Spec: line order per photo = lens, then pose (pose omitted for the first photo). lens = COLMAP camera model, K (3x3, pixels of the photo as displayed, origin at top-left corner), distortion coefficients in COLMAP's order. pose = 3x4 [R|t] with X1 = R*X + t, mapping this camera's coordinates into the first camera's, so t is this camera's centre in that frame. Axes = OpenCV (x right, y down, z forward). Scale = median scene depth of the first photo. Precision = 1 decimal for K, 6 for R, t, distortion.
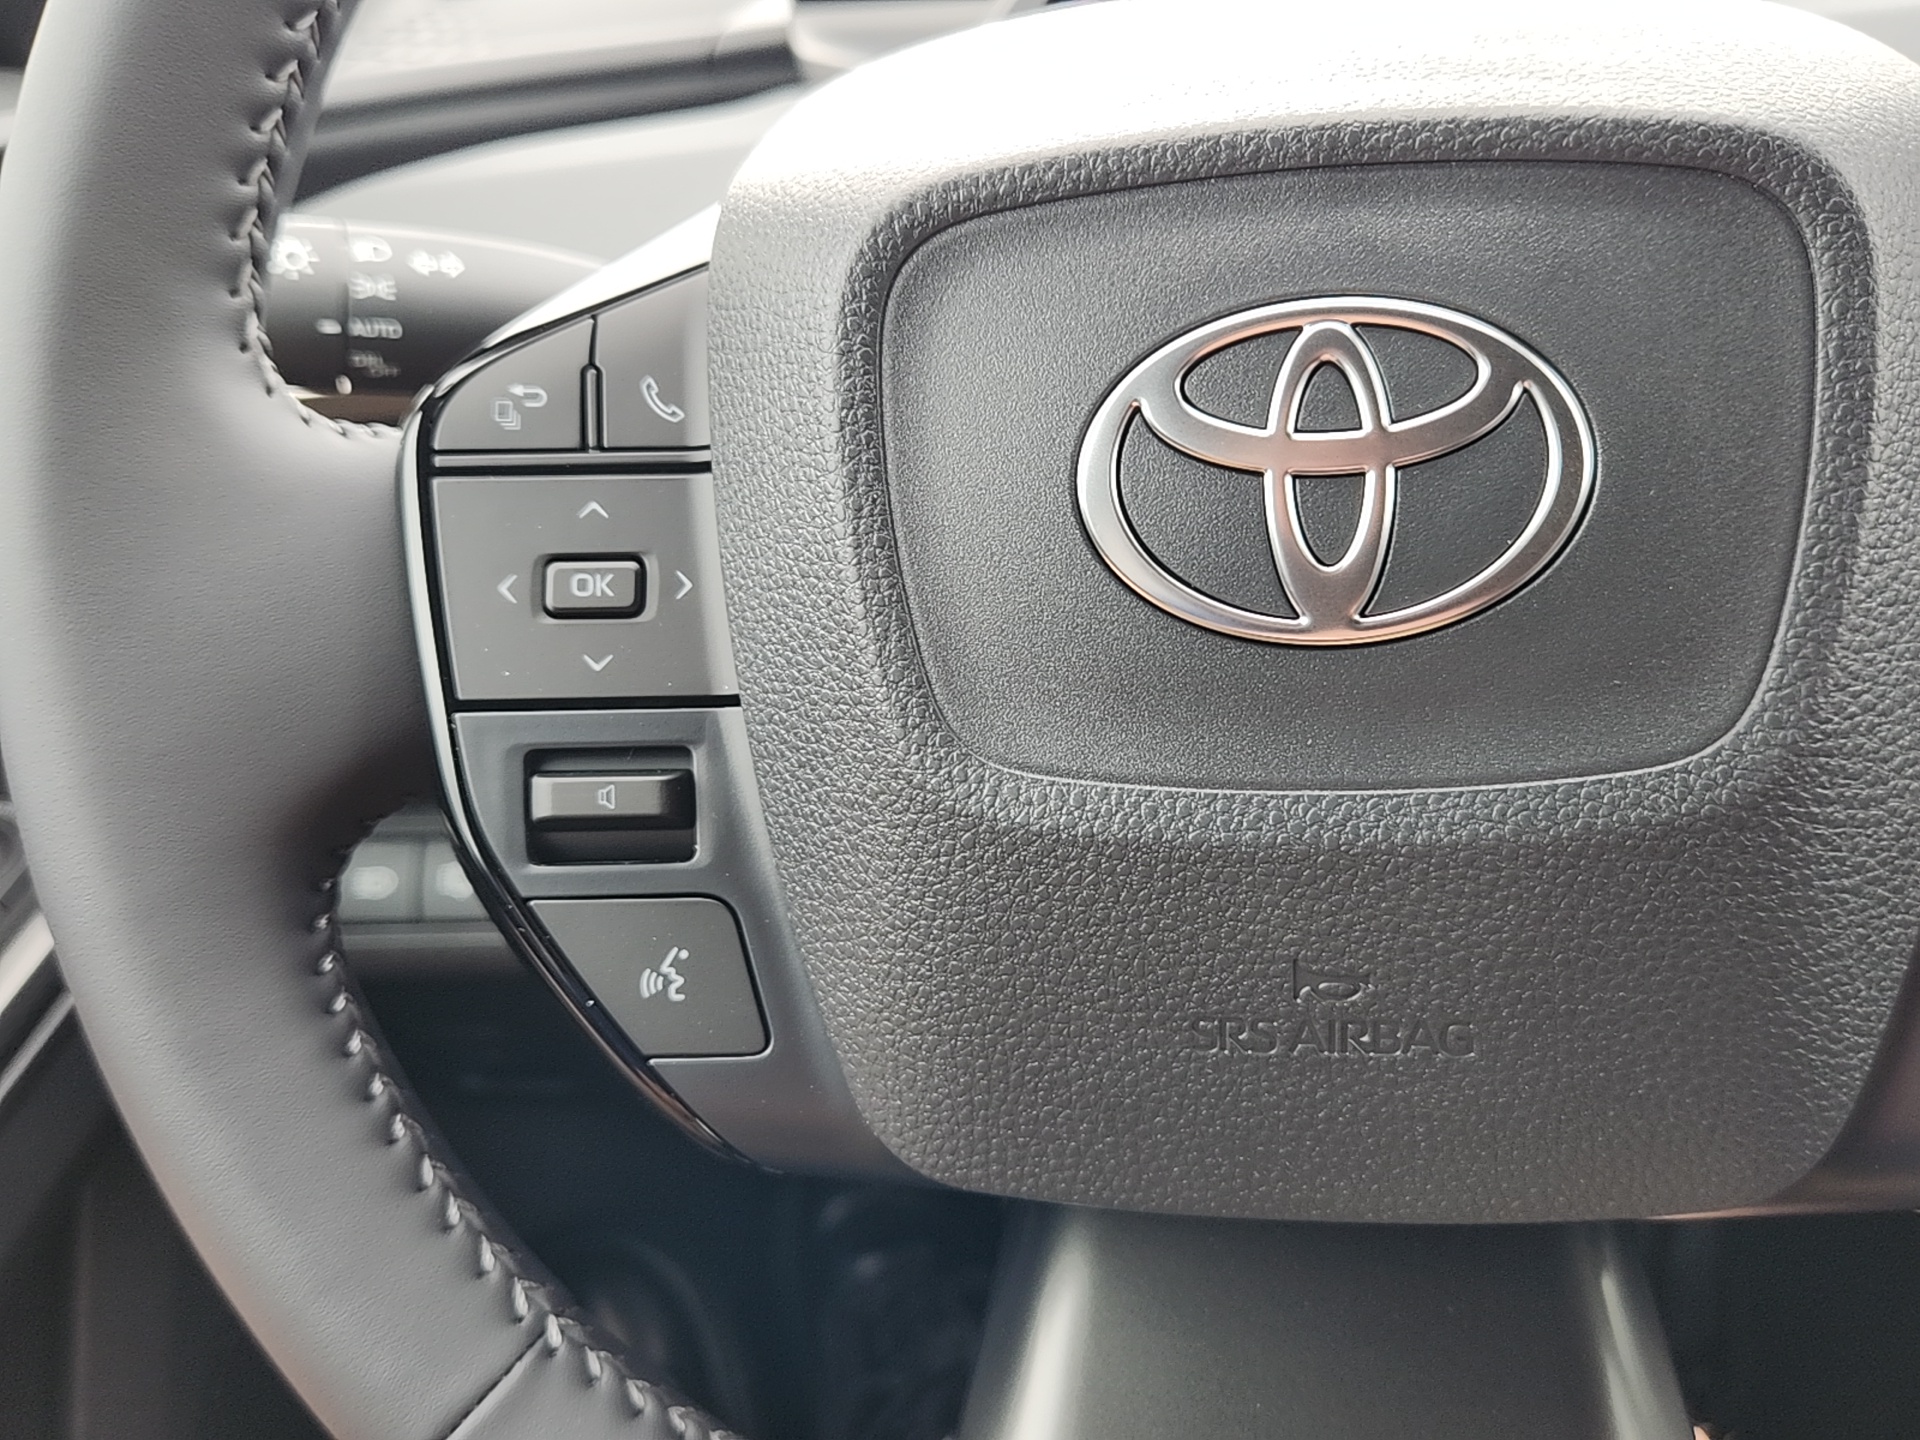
lens RADIAL K [[1274.8, 0, 1110.9], [0, 1274.8, 716.7], [0, 0, 1]] dist [0.038075, -0.061388]
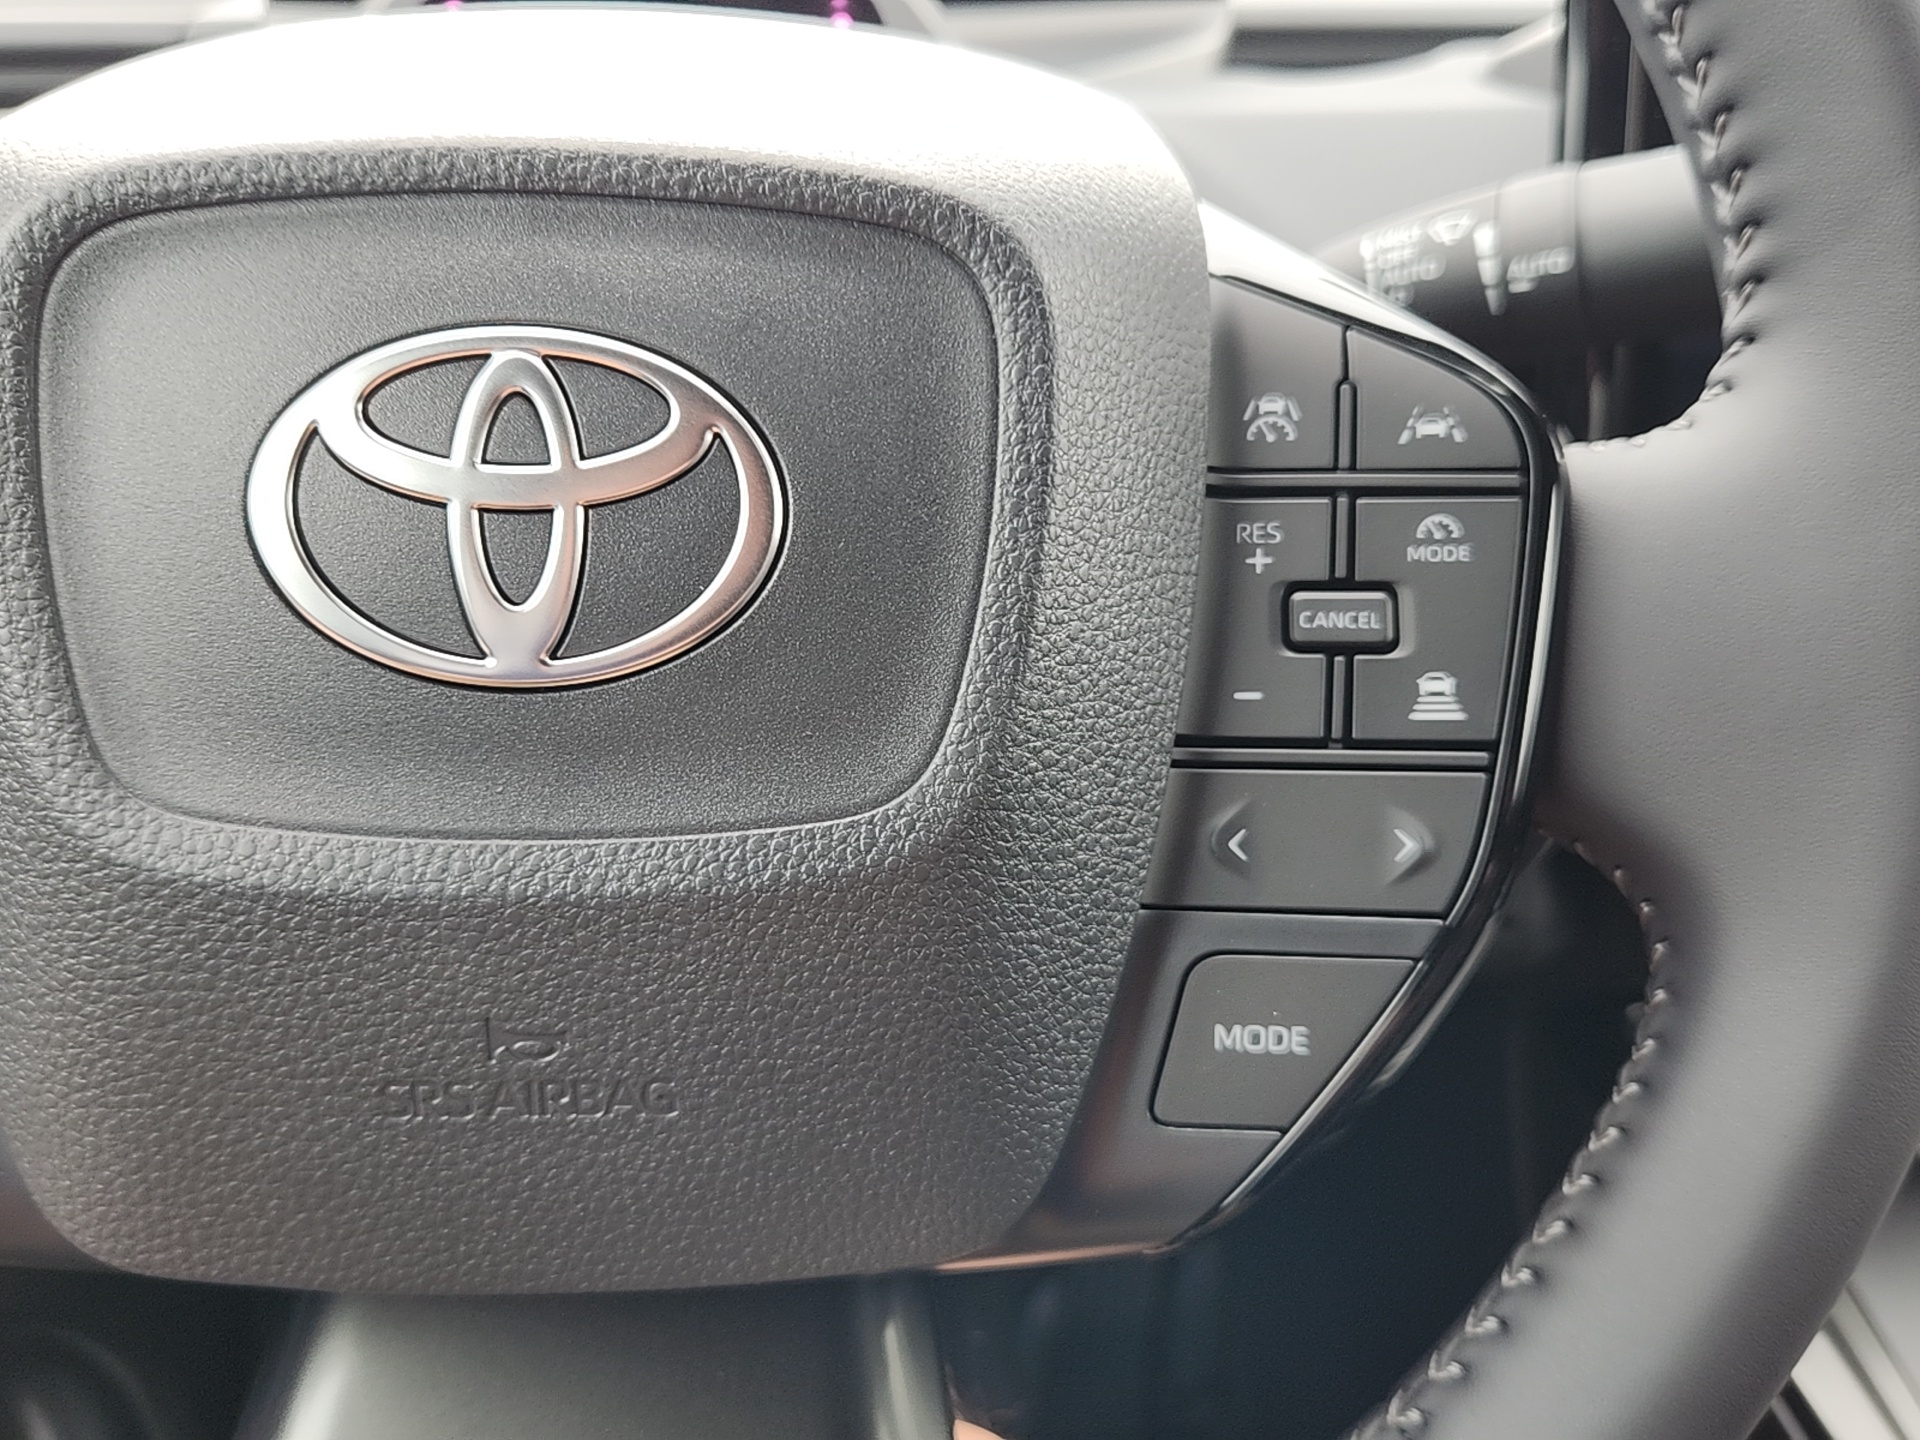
lens RADIAL K [[1256.5, 0, 952.8], [0, 1256.5, 742.1], [0, 0, 1]] dist [0.032401, -0.035660]
pose [[0.986803, 0.021299, 0.160521, 0.336304], [-0.018047, 0.999602, -0.021691, -0.000649], [-0.160919, 0.018508, 0.986794, 0.016413]]
